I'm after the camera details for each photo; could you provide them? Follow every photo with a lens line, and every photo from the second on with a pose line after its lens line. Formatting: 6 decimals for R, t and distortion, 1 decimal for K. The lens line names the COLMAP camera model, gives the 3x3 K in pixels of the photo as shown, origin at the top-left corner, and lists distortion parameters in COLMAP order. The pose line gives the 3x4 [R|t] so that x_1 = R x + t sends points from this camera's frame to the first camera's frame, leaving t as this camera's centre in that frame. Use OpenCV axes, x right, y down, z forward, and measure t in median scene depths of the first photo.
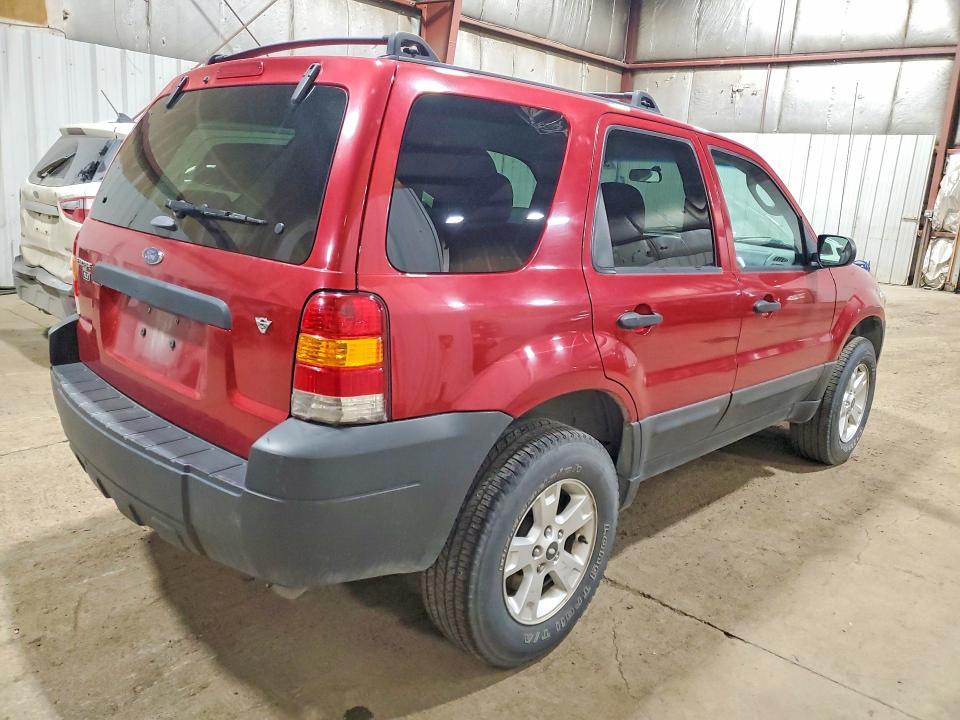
lens RADIAL K [[740.2, 0, 477.6], [0, 740.2, 359.3], [0, 0, 1]] dist [0.013683, -0.000242]
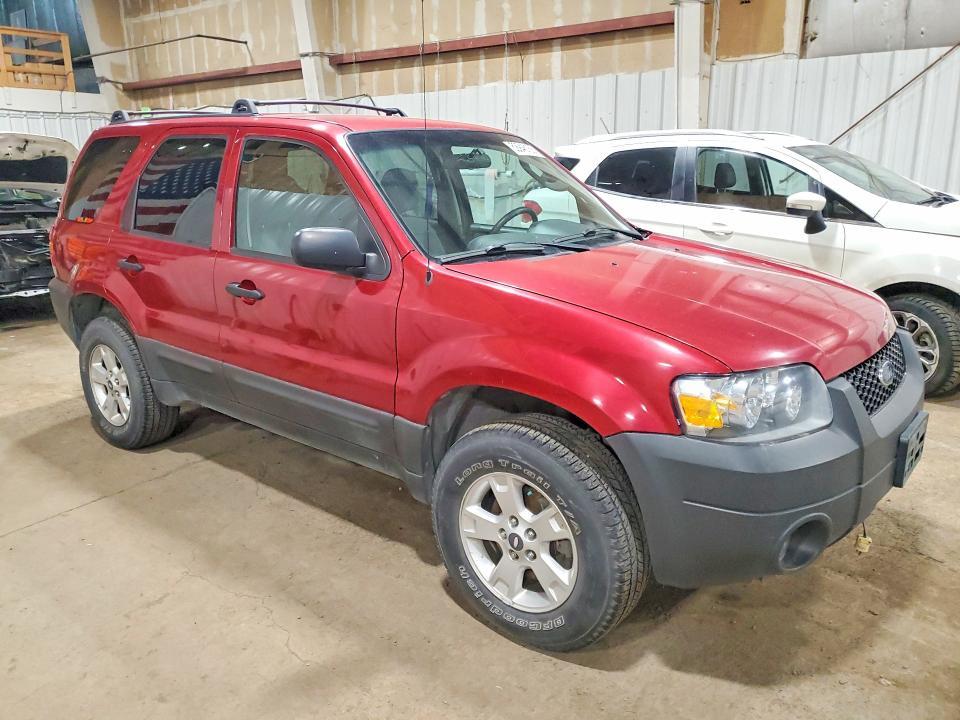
lens RADIAL K [[740.2, 0, 473.3], [0, 740.2, 355.3], [0, 0, 1]] dist [0.013683, -0.000242]
pose [[0.076914, 0.193791, -0.978023, 1.325127], [-0.212019, 0.961673, 0.173878, -0.222867], [0.974234, 0.193985, 0.115053, 1.119828]]
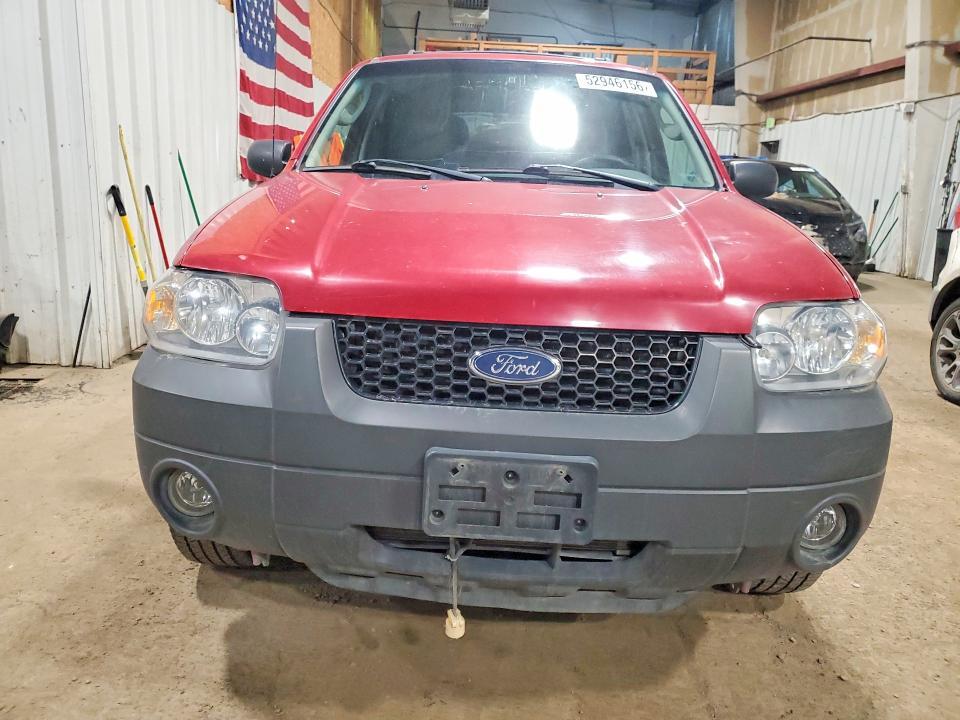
lens RADIAL K [[740.2, 0, 477.2], [0, 740.2, 364.4], [0, 0, 1]] dist [0.013683, -0.000242]
pose [[-0.731090, 0.076481, -0.677980, 0.958633], [-0.240047, 0.901331, 0.360528, -0.319638], [0.638658, 0.426326, -0.640595, 1.866530]]
